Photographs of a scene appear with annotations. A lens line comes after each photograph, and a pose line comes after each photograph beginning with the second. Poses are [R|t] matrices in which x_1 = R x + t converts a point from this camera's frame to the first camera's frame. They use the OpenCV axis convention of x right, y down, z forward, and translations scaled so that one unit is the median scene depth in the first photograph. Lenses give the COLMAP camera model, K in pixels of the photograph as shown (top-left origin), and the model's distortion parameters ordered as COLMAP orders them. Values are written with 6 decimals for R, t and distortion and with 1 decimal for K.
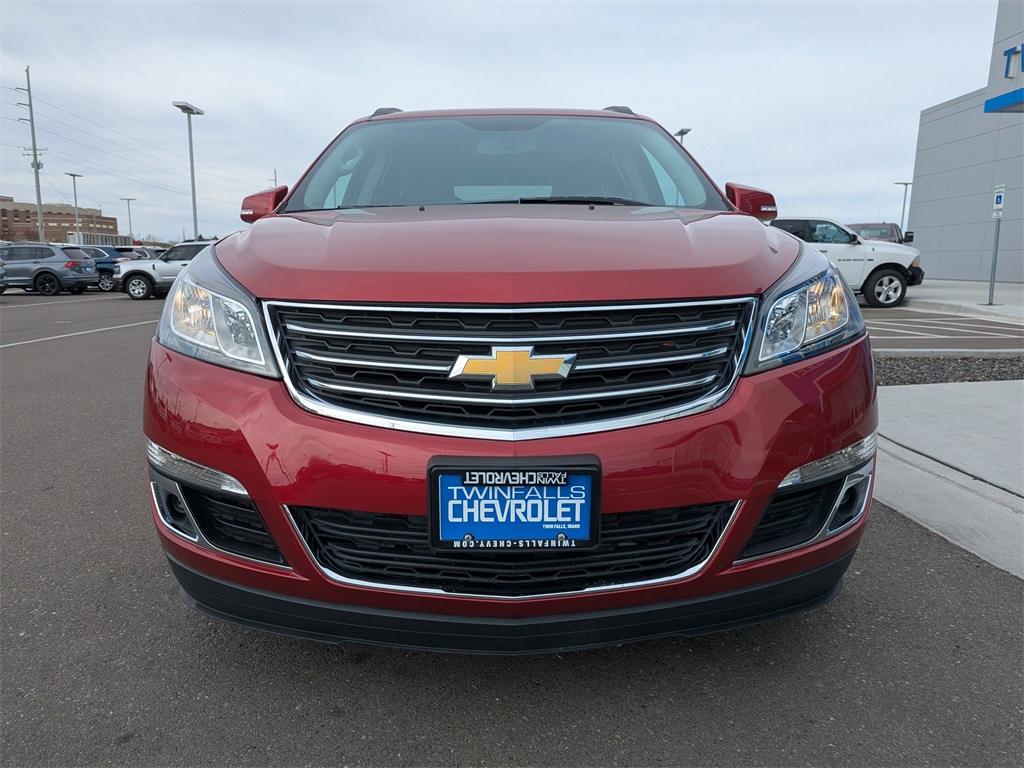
lens RADIAL K [[711.9, 0, 500.9], [0, 711.9, 384.2], [0, 0, 1]] dist [0.052300, -0.042957]
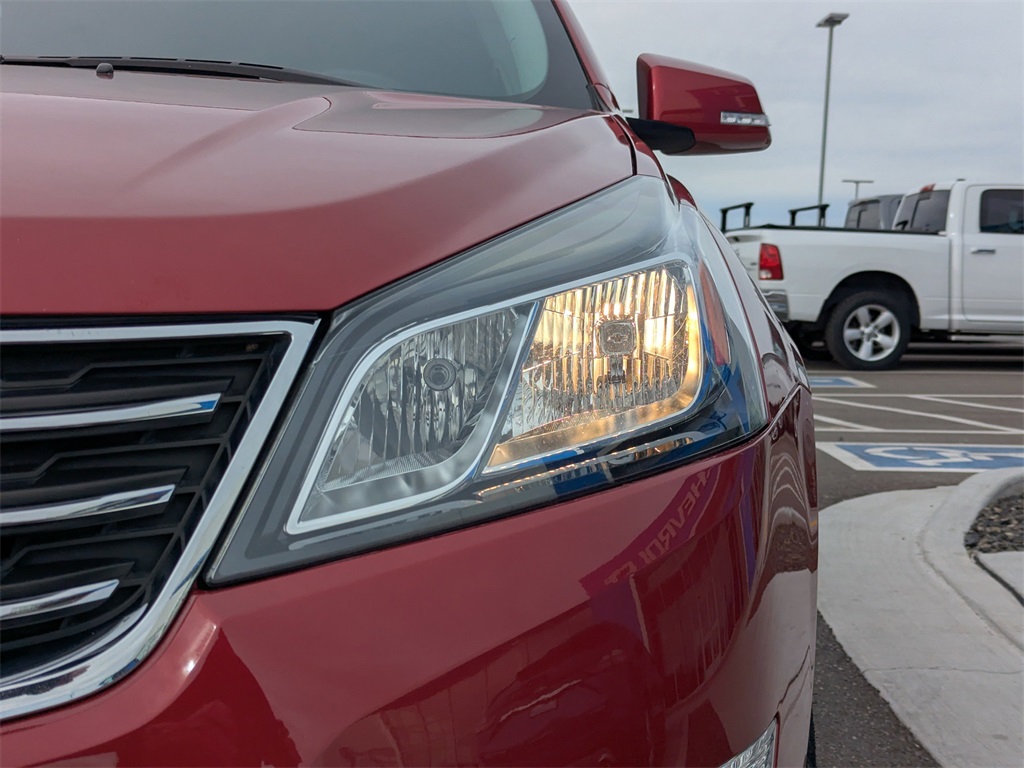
lens RADIAL K [[1463.9, 0, 512.0], [0, 1463.9, 384.0], [0, 0, 1]] dist [0.000373, -0.012025]
pose [[0.999623, 0.015743, 0.022477, 0.458496], [-0.013631, 0.995738, -0.091215, -0.041248], [-0.023817, 0.090874, 0.995578, 0.408043]]
